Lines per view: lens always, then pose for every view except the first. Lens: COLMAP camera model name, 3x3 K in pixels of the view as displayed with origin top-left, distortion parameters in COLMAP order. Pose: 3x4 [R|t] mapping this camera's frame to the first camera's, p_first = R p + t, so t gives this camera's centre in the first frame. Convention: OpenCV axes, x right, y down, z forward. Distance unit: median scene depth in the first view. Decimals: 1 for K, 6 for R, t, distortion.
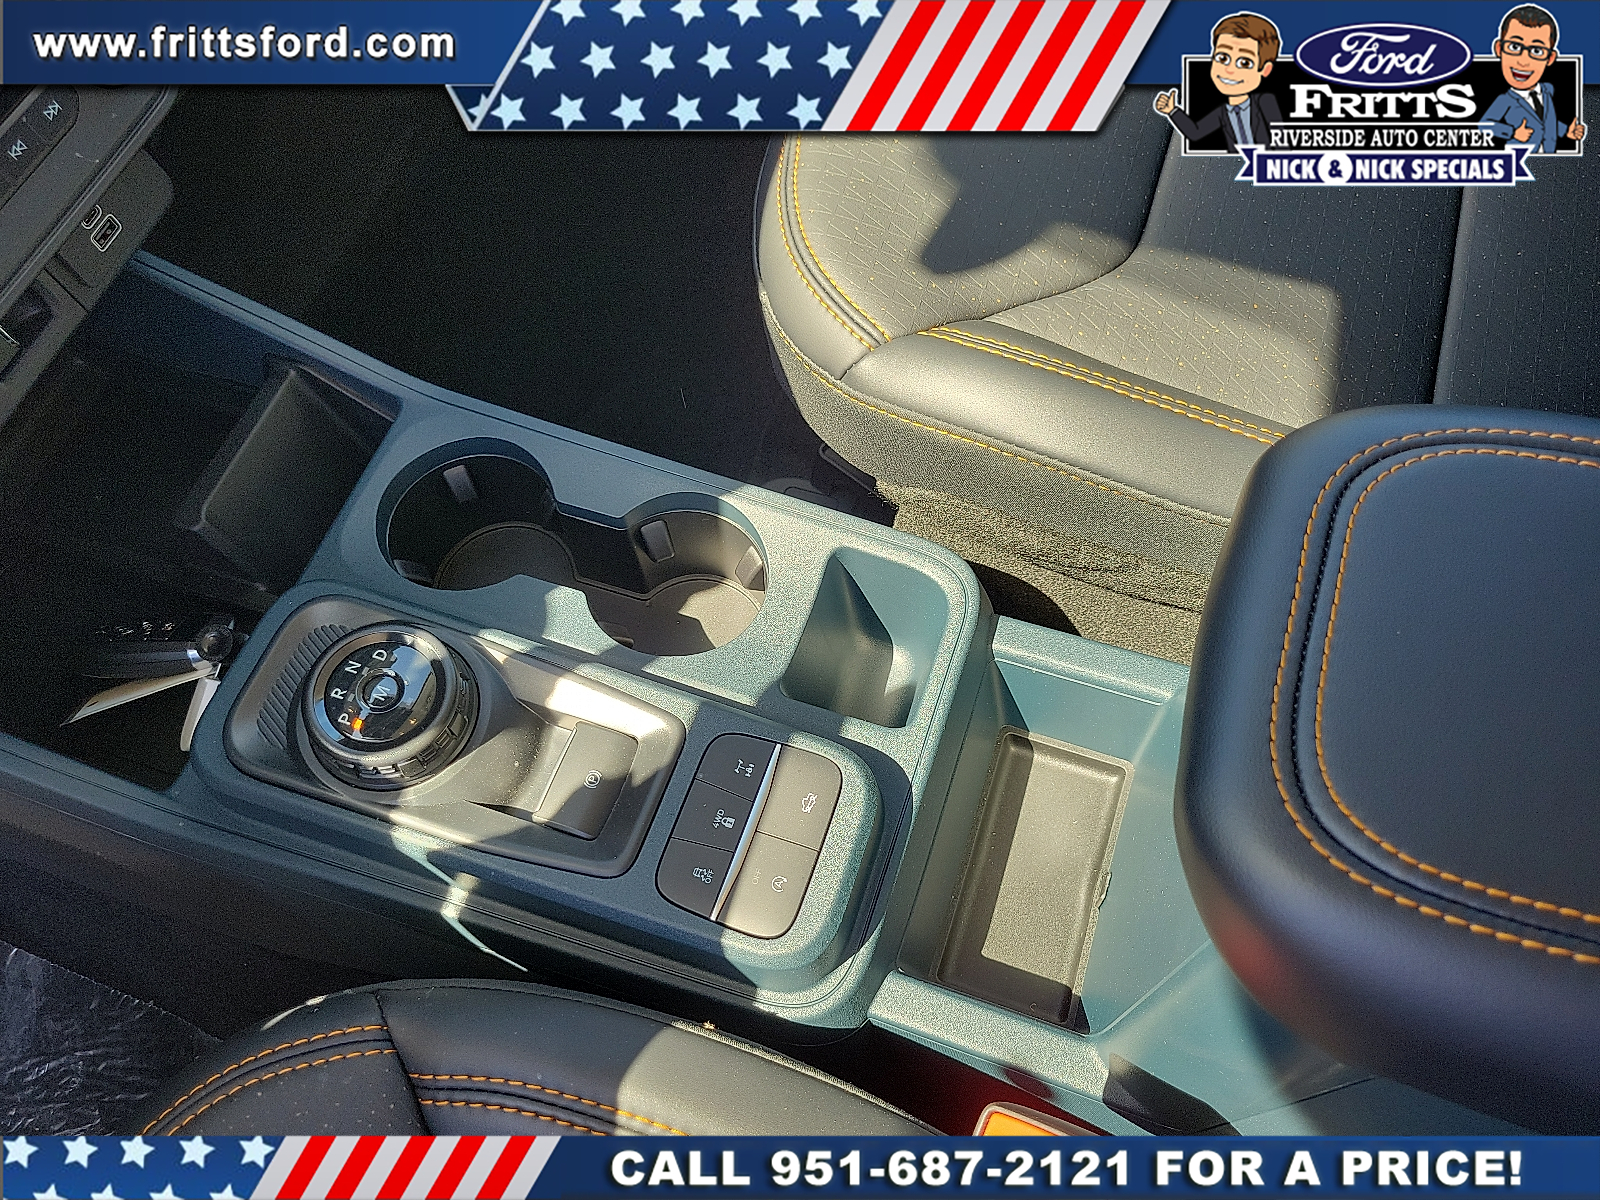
lens RADIAL K [[1211.9, 0, 805.1], [0, 1211.9, 596.6], [0, 0, 1]] dist [0.008950, -0.005960]
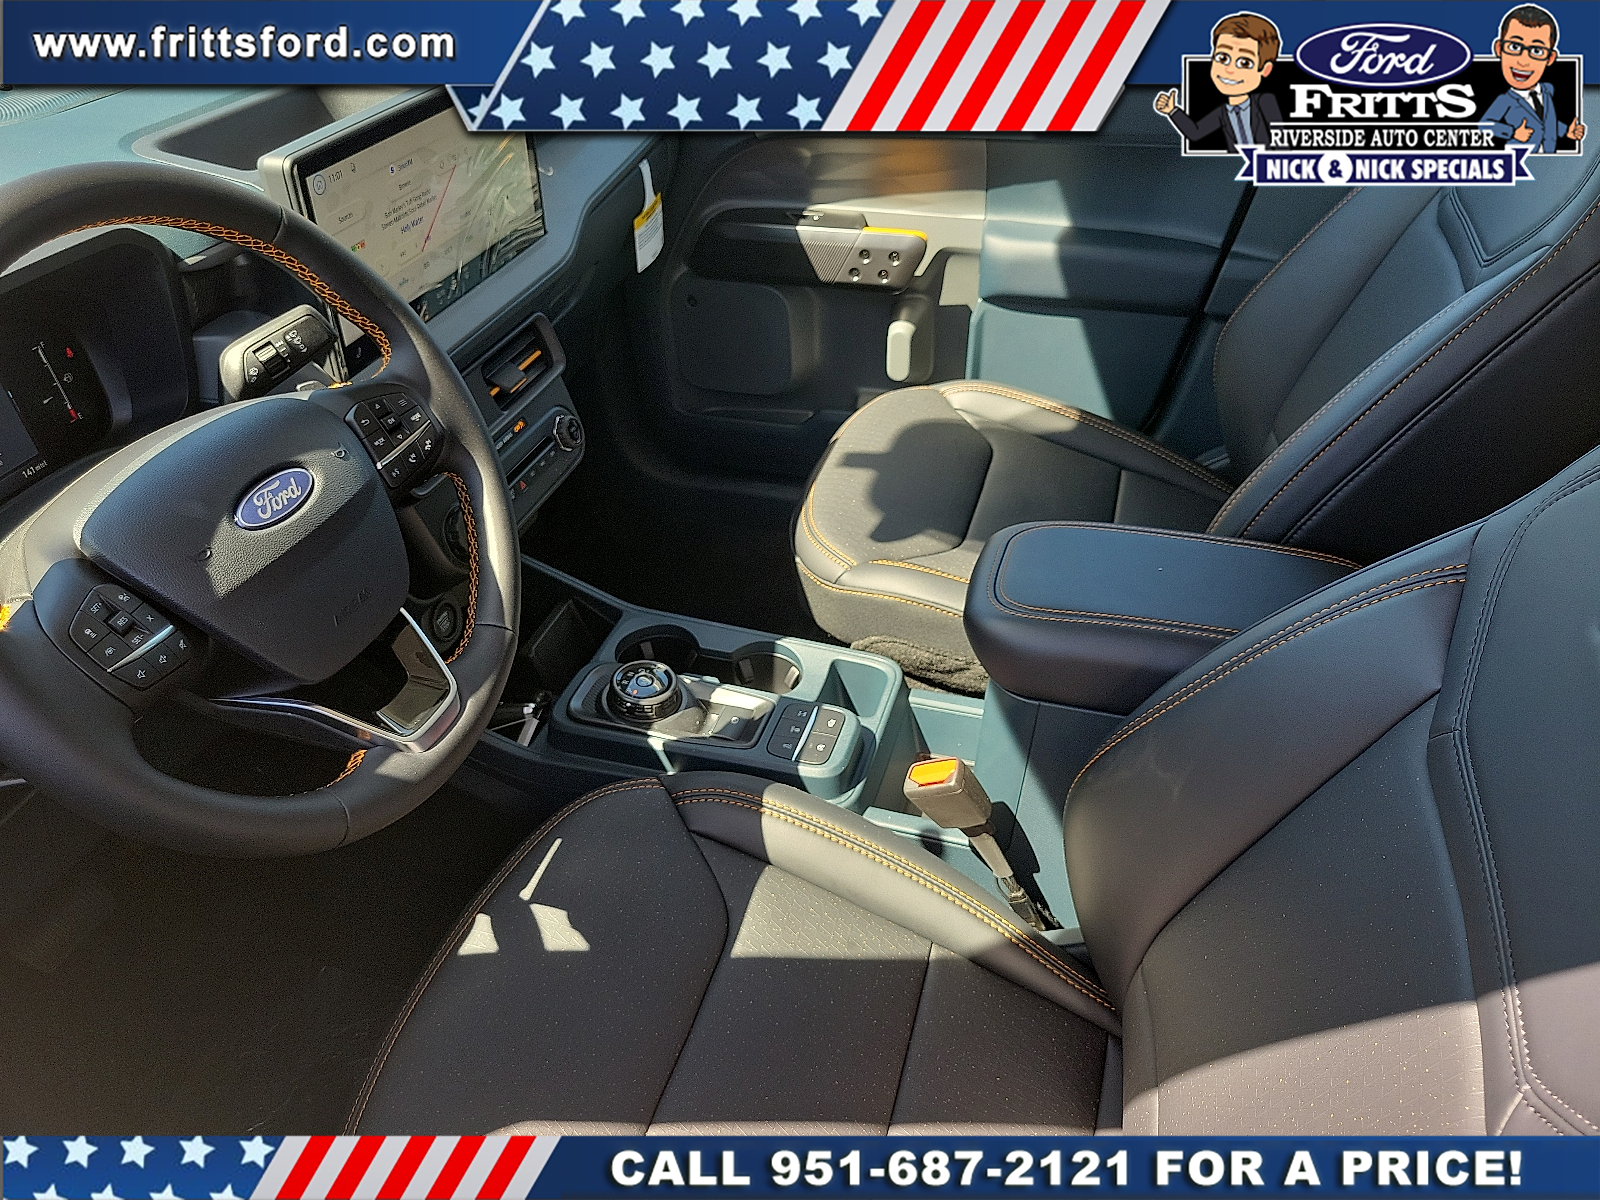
lens RADIAL K [[1211.9, 0, 783.0], [0, 1211.9, 588.7], [0, 0, 1]] dist [0.008950, -0.005960]
pose [[0.999012, 0.005413, 0.044112, -0.167807], [0.015565, 0.887074, -0.461365, 0.876926], [-0.041629, 0.461595, 0.886113, -1.000231]]
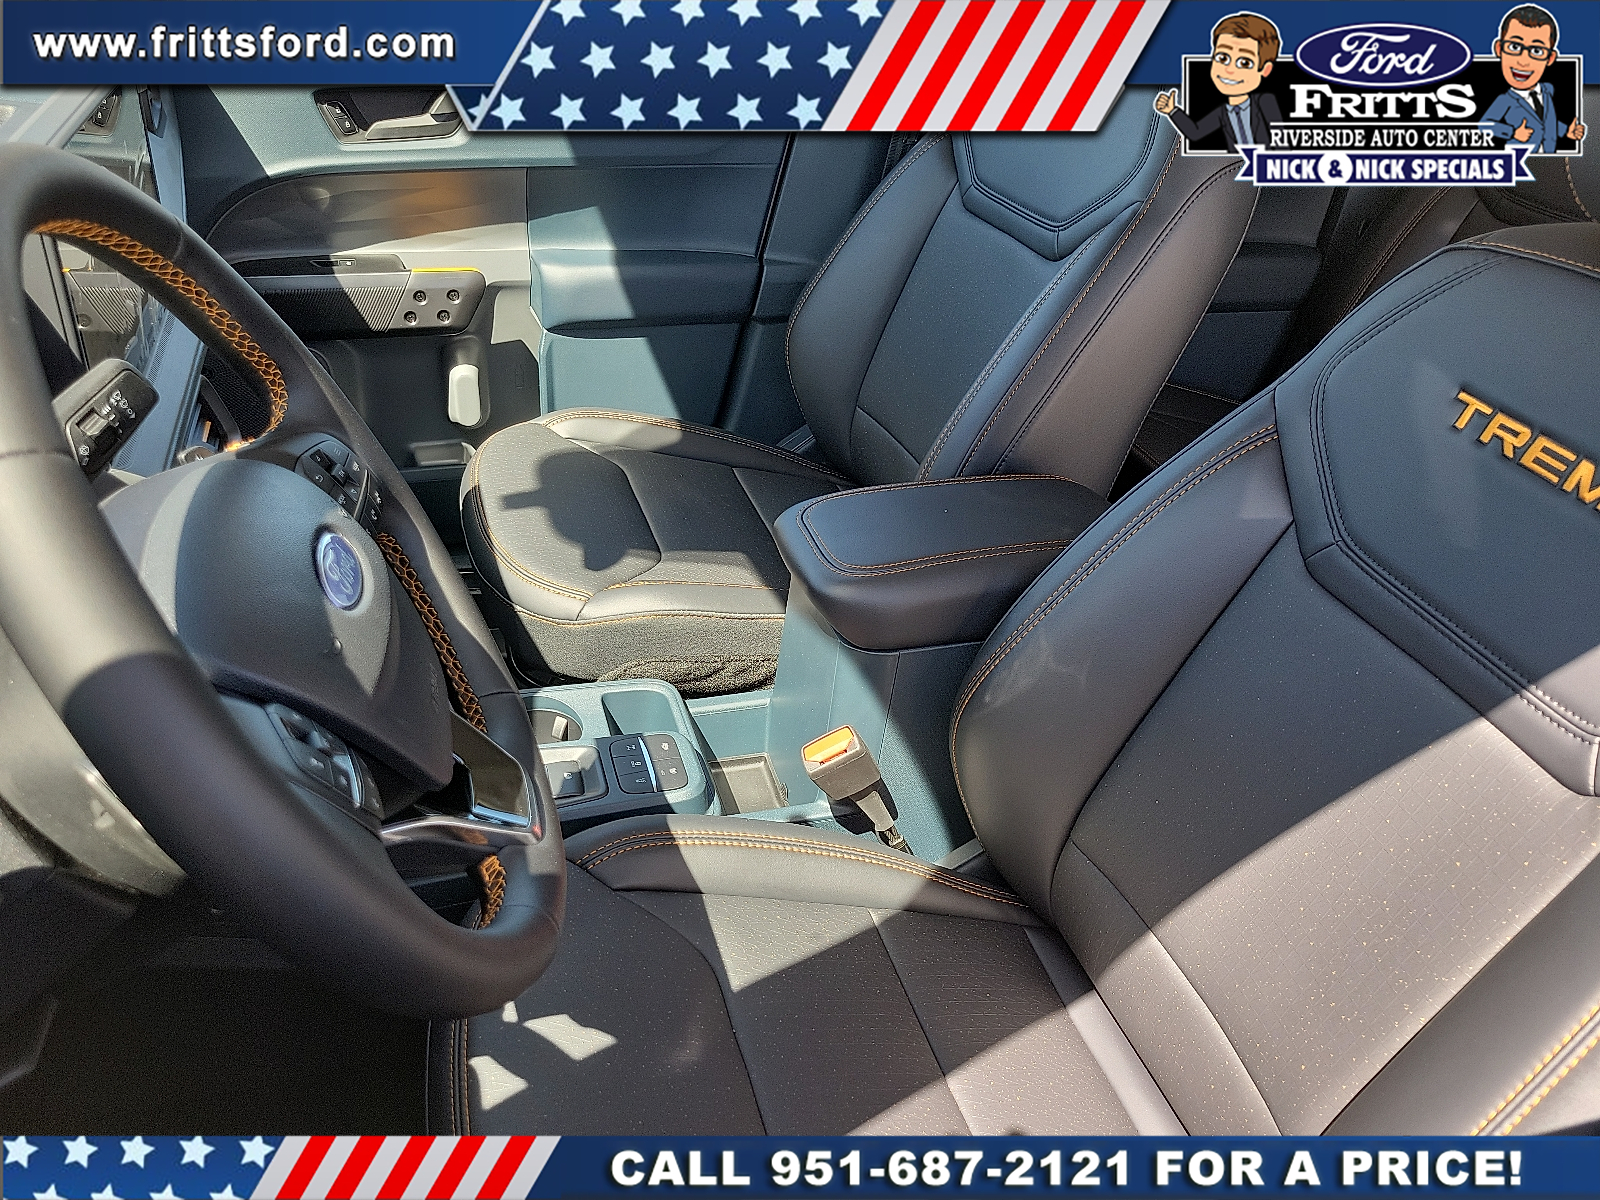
lens RADIAL K [[1211.9, 0, 797.0], [0, 1211.9, 601.7], [0, 0, 1]] dist [0.008950, -0.005960]
pose [[0.793921, -0.217257, 0.567881, -0.874505], [0.475255, 0.804287, -0.356727, 0.749664], [-0.379238, 0.553102, 0.741793, -0.759801]]
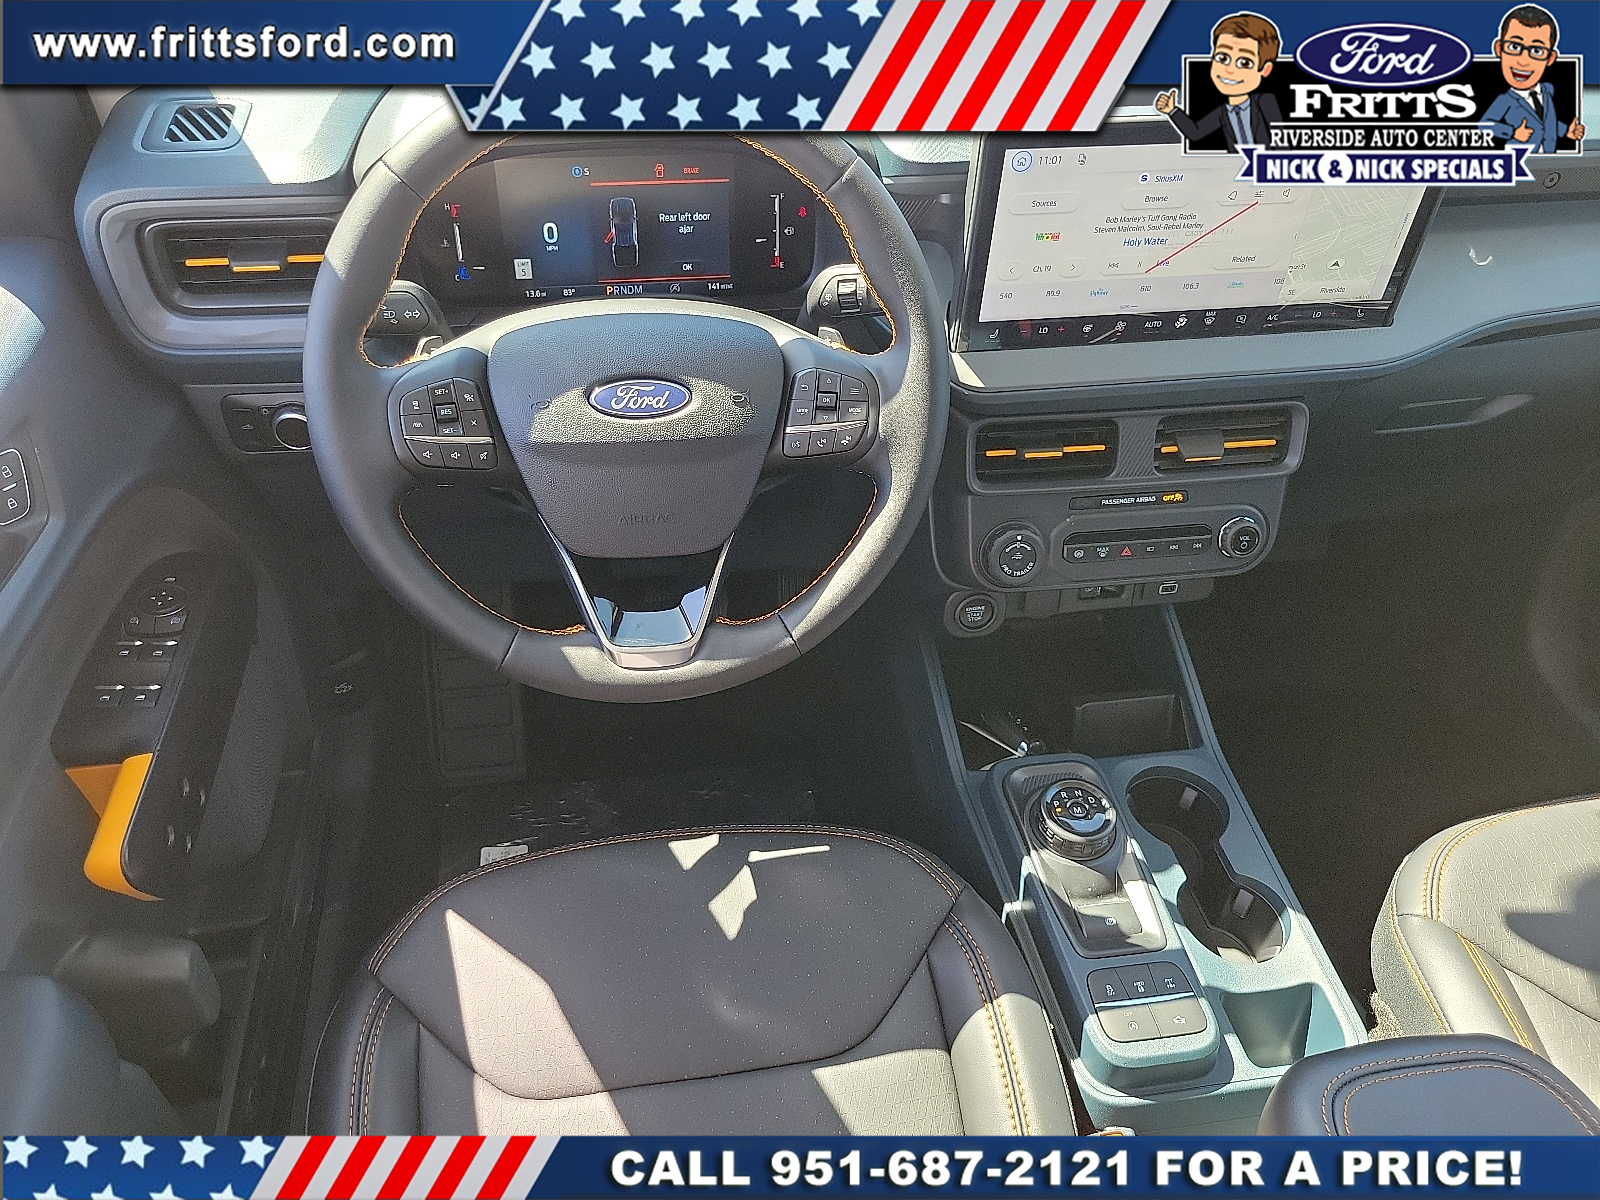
lens RADIAL K [[1211.9, 0, 787.4], [0, 1211.9, 598.7], [0, 0, 1]] dist [0.008950, -0.005960]
pose [[0.469852, 0.614609, -0.633636, 0.424092], [-0.802678, 0.596172, -0.016929, 0.258255], [0.367352, 0.516560, 0.773446, -0.800868]]
